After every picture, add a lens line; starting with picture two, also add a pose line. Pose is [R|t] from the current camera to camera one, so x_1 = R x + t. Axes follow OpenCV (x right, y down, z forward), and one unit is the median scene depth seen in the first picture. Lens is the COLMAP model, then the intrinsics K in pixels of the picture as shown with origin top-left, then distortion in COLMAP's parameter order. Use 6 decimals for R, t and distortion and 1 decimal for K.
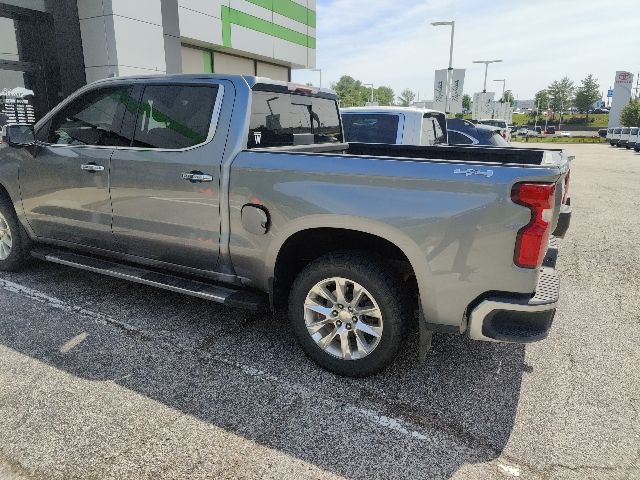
lens RADIAL K [[442.5, 0, 317.0], [0, 442.5, 240.5], [0, 0, 1]] dist [0.025780, -0.031740]
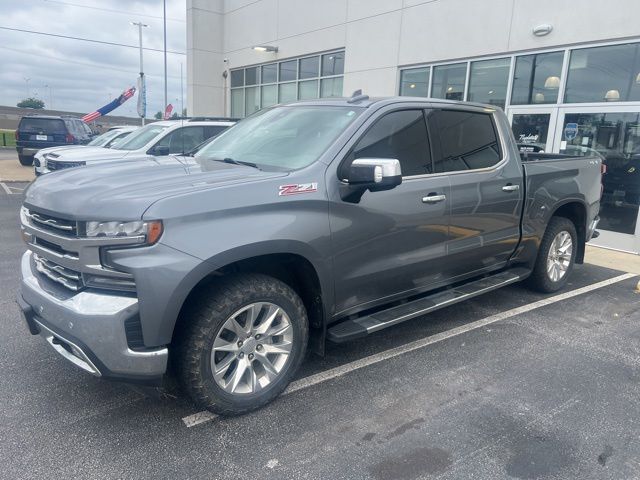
lens RADIAL K [[486.3, 0, 335.3], [0, 486.3, 244.8], [0, 0, 1]] dist [0.027349, -0.007068]
pose [[0.383624, -0.227454, 0.895041, -1.685021], [0.232804, 0.961711, 0.144614, -0.293665], [-0.893664, 0.152892, 0.421887, 0.846148]]
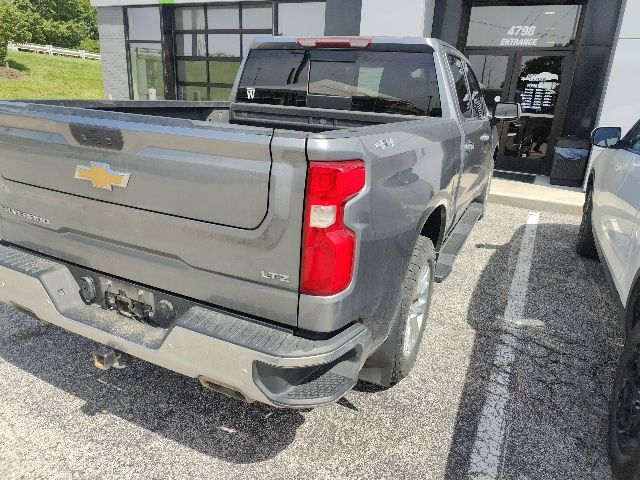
lens RADIAL K [[442.5, 0, 322.2], [0, 442.5, 236.0], [0, 0, 1]] dist [0.025780, -0.031740]
pose [[0.036039, 0.292244, -0.955664, 1.020582], [-0.308998, 0.912684, 0.267448, -0.251189], [0.950379, 0.285660, 0.123195, 1.106786]]
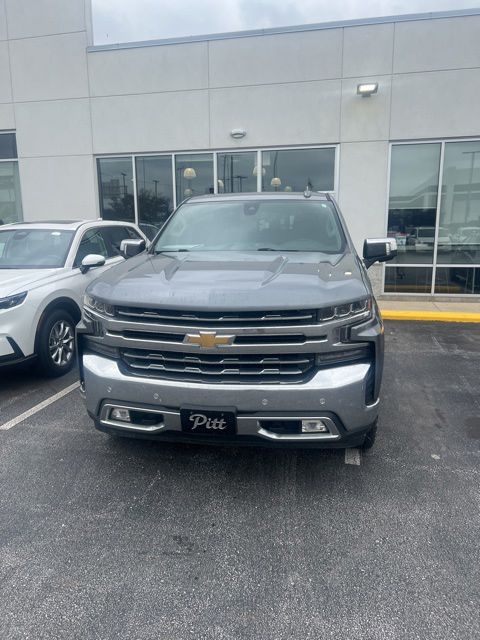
lens RADIAL K [[485.9, 0, 239.0], [0, 485.9, 322.9], [0, 0, 1]] dist [0.015443, 0.006424]
pose [[-0.313898, -0.226773, 0.921977, -1.901989], [0.260208, 0.913331, 0.313238, -0.592846], [-0.913104, 0.338231, -0.227685, 1.844238]]
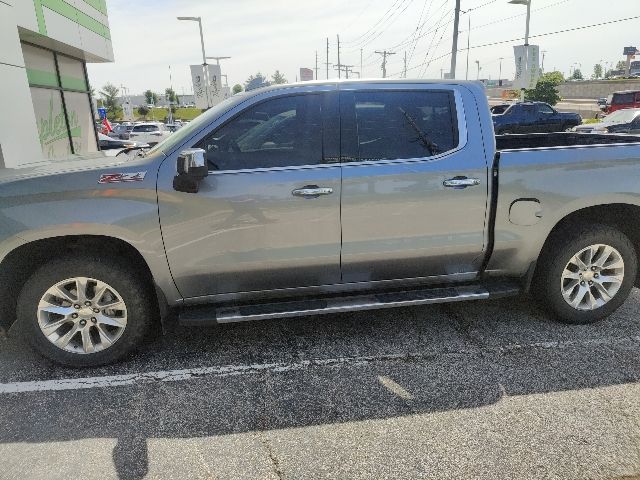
lens RADIAL K [[442.5, 0, 317.8], [0, 442.5, 236.3], [0, 0, 1]] dist [0.025780, -0.031740]
pose [[0.809588, -0.196714, 0.553056, -1.080403], [0.194525, 0.978846, 0.063407, -0.145986], [-0.553830, 0.056250, 0.830728, 0.334719]]
